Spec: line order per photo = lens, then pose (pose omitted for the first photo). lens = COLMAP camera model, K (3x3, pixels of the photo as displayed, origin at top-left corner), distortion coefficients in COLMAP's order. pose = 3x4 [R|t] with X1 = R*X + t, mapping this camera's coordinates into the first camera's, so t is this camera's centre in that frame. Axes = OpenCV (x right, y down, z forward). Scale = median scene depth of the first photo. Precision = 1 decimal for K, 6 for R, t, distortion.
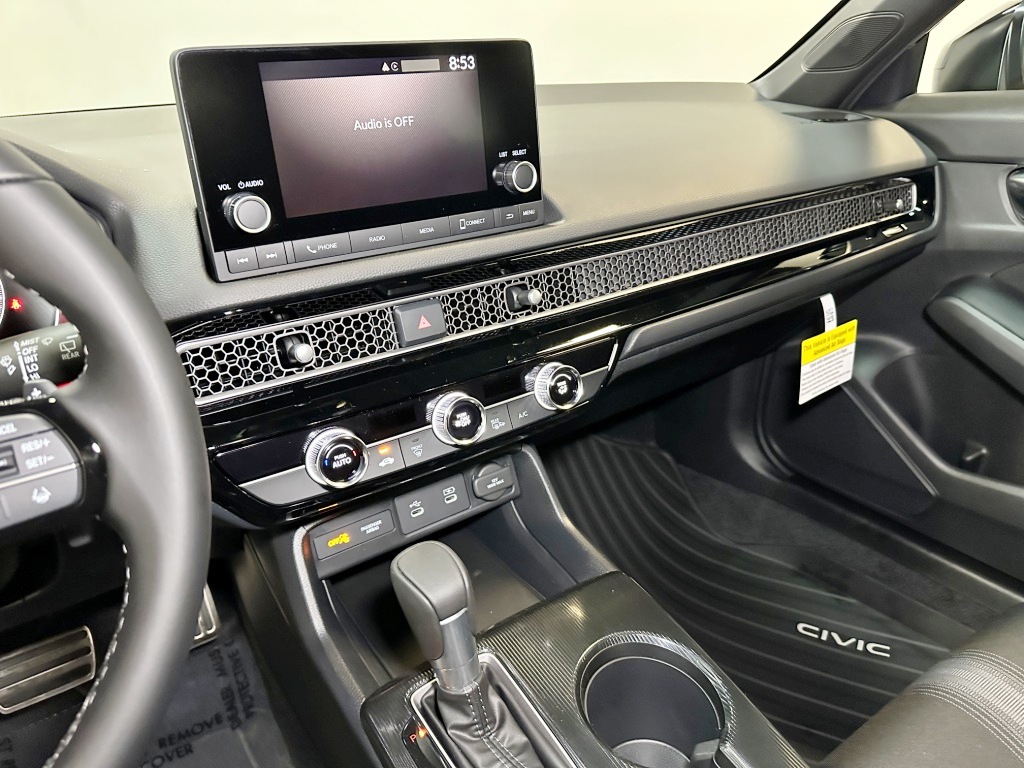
lens RADIAL K [[710.3, 0, 517.0], [0, 710.3, 378.8], [0, 0, 1]] dist [0.030054, -0.041420]
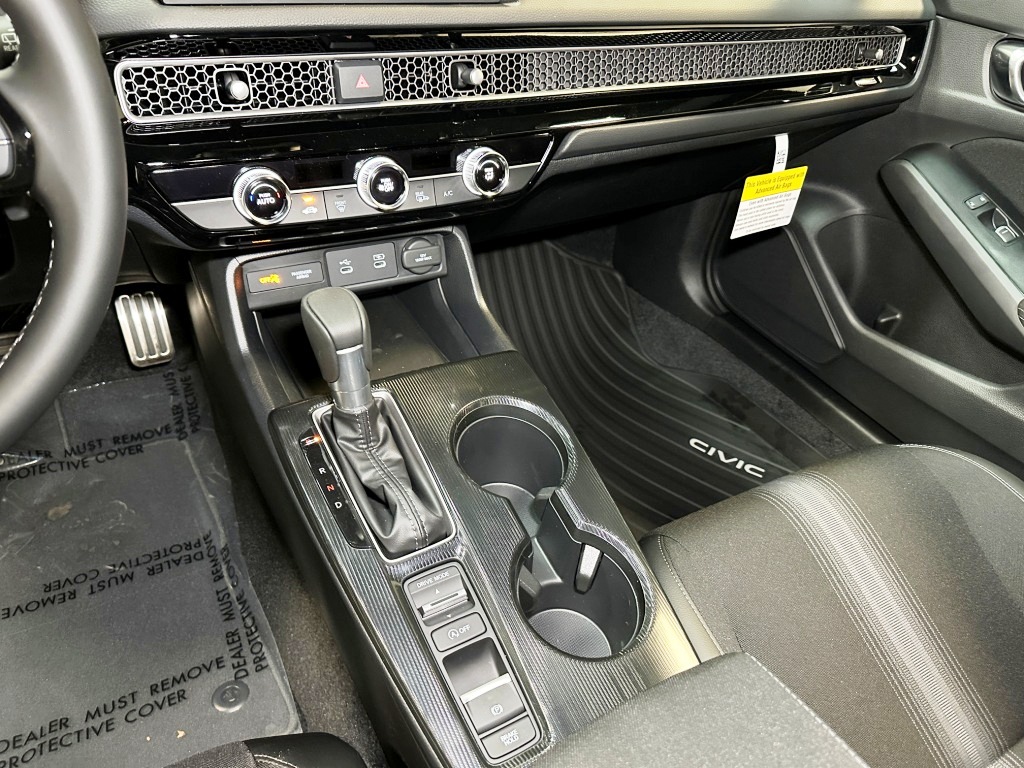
lens RADIAL K [[710.3, 0, 520.7], [0, 710.3, 389.2], [0, 0, 1]] dist [0.030054, -0.041420]
pose [[0.985341, 0.164790, 0.044124, 0.112703], [-0.170581, 0.948395, 0.267298, 0.025104], [0.002202, -0.270906, 0.962603, -0.113585]]
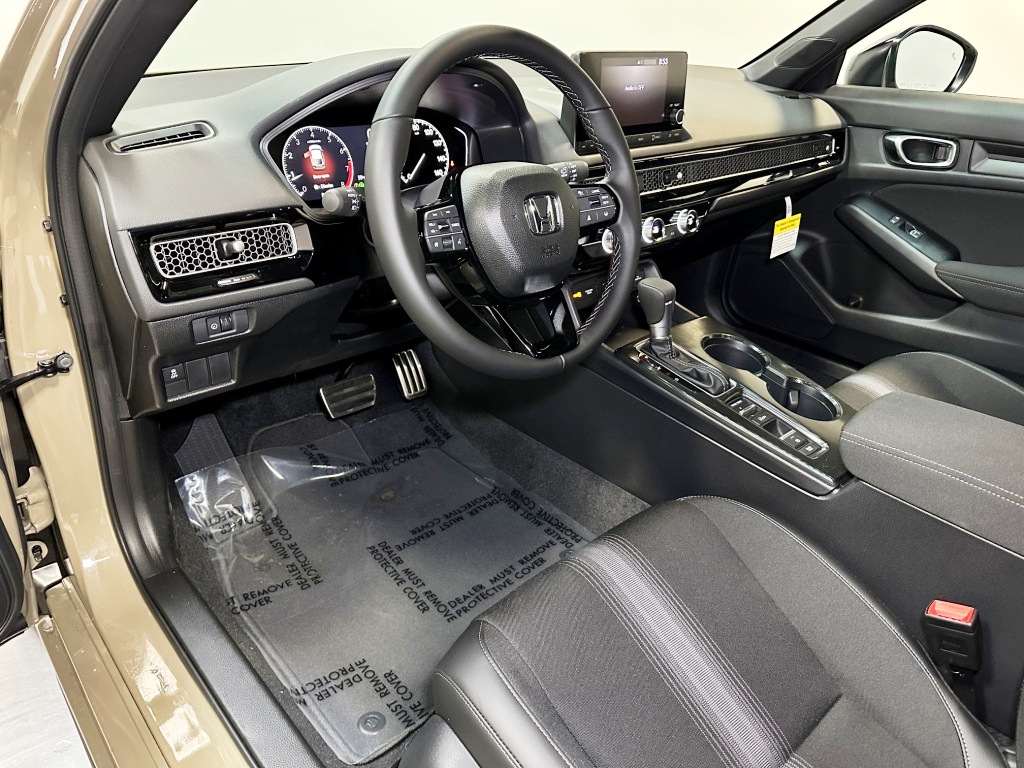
lens RADIAL K [[710.3, 0, 517.3], [0, 710.3, 378.0], [0, 0, 1]] dist [0.030054, -0.041420]
pose [[0.987021, 0.014294, 0.159957, -0.740167], [-0.024991, 0.997568, 0.065059, 0.337388], [-0.158638, -0.068212, 0.984978, -0.985383]]
